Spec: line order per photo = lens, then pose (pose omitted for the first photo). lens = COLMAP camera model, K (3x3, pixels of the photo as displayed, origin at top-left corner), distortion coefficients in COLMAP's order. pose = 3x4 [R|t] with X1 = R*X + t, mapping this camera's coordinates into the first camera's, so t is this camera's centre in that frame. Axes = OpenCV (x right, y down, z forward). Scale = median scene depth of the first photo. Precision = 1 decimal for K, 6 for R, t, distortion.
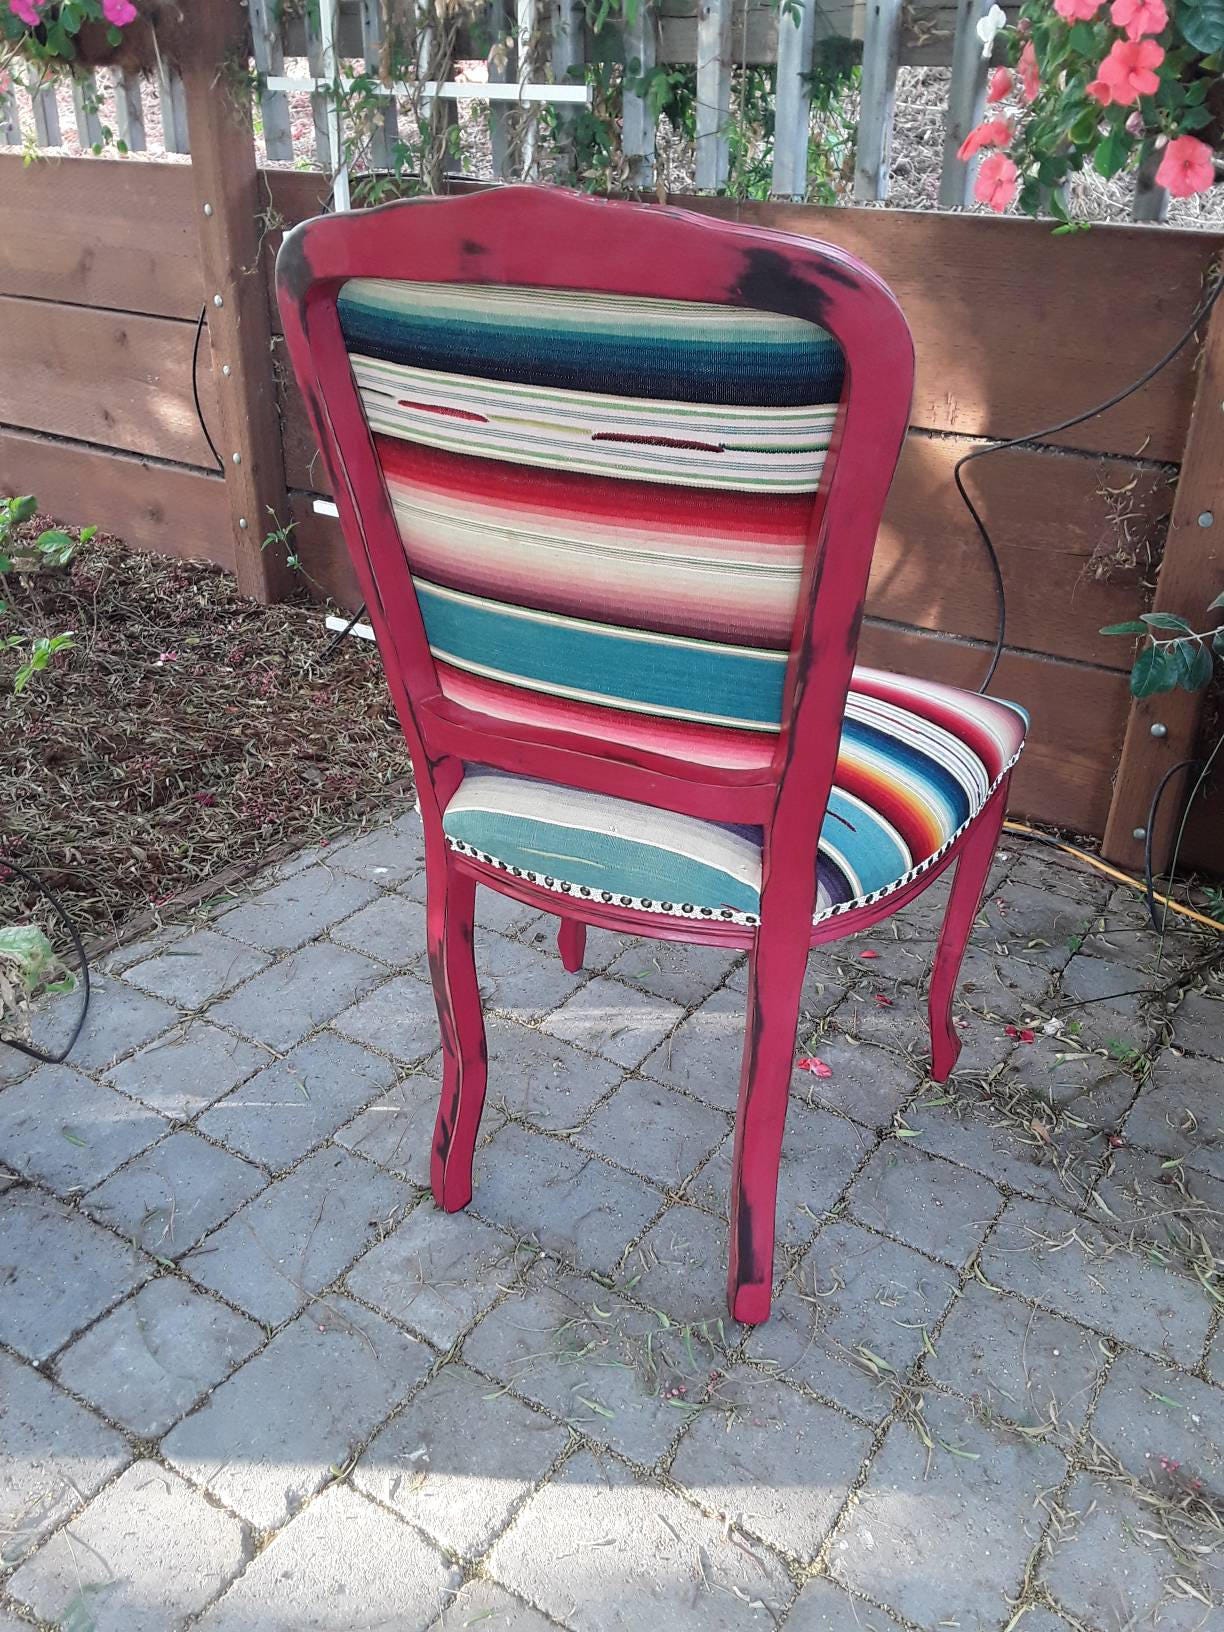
lens RADIAL K [[1315.2, 0, 612.0], [0, 1315.2, 816.0], [0, 0, 1]] dist [0.092443, -0.141684]
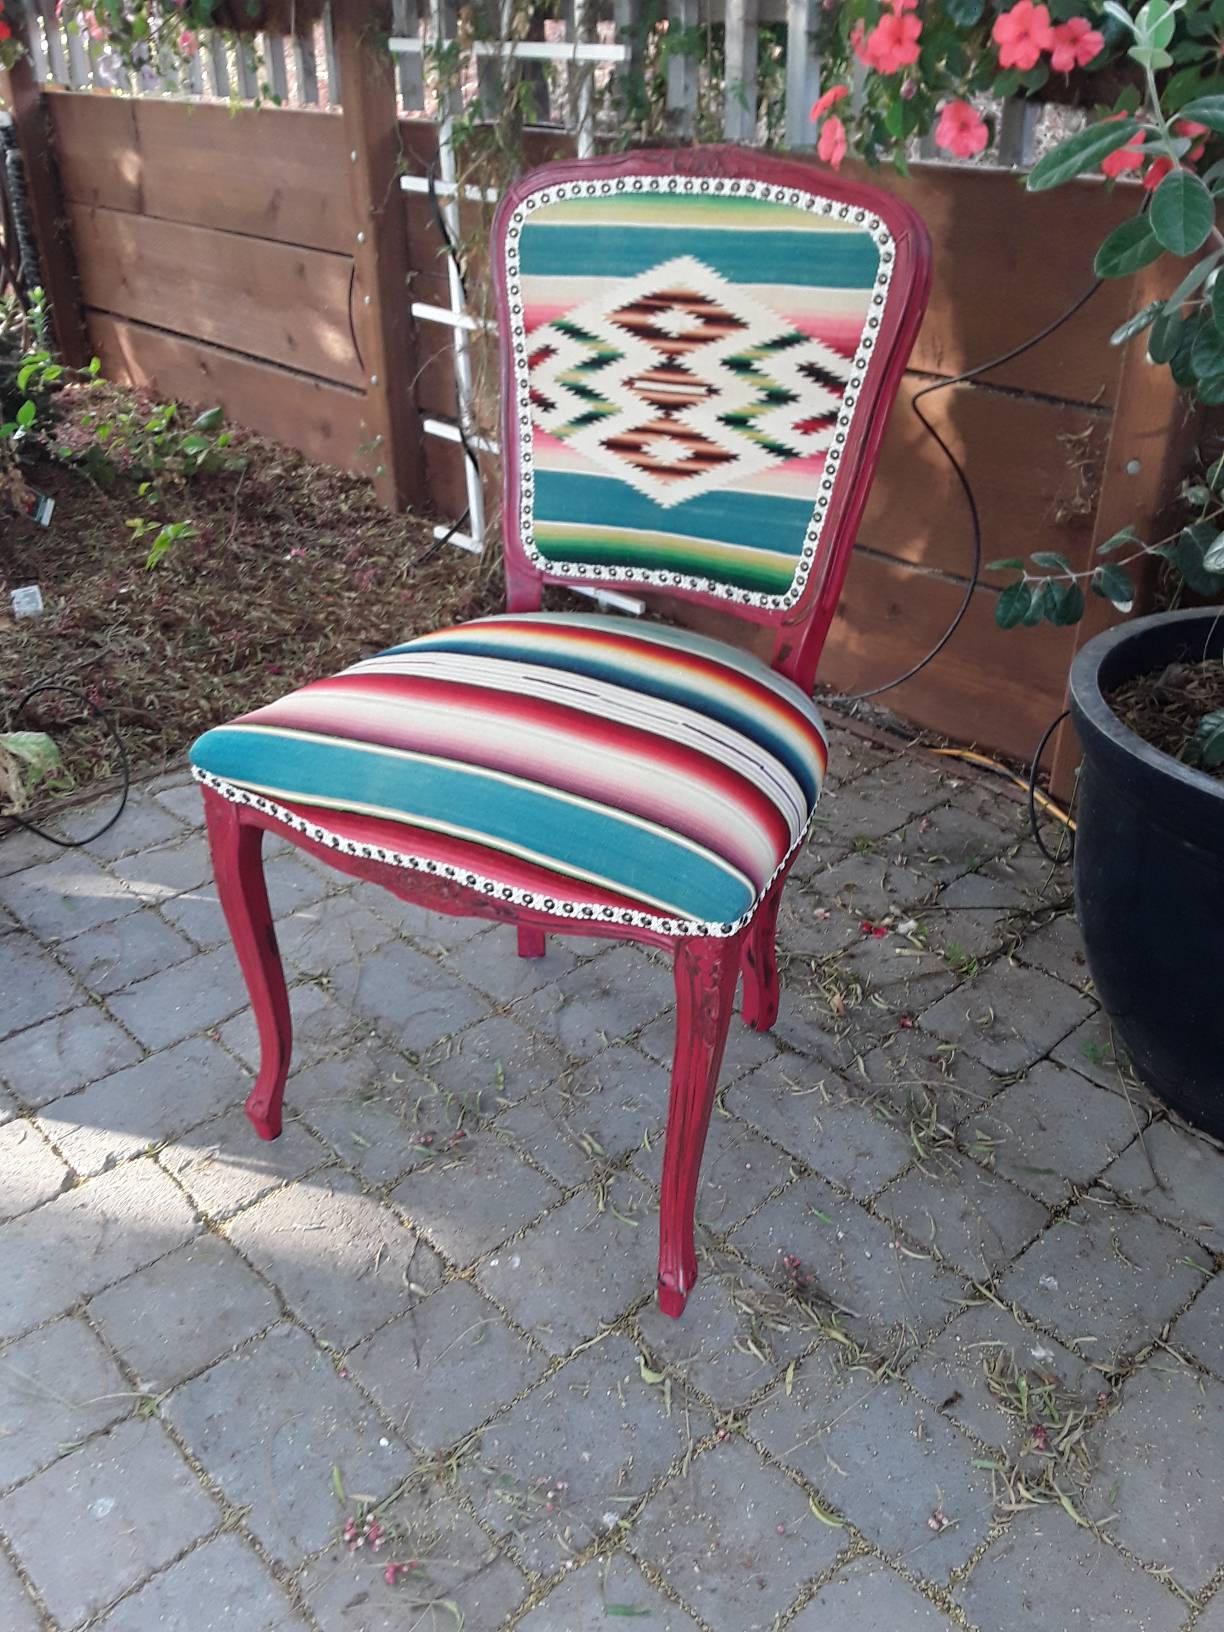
lens RADIAL K [[1329.1, 0, 627.8], [0, 1329.1, 818.1], [0, 0, 1]] dist [0.114948, -0.179798]
pose [[0.970128, 0.105960, -0.218231, 0.288366], [-0.097705, 0.994042, 0.048310, 0.032727], [0.222049, -0.025544, 0.974701, -0.103489]]
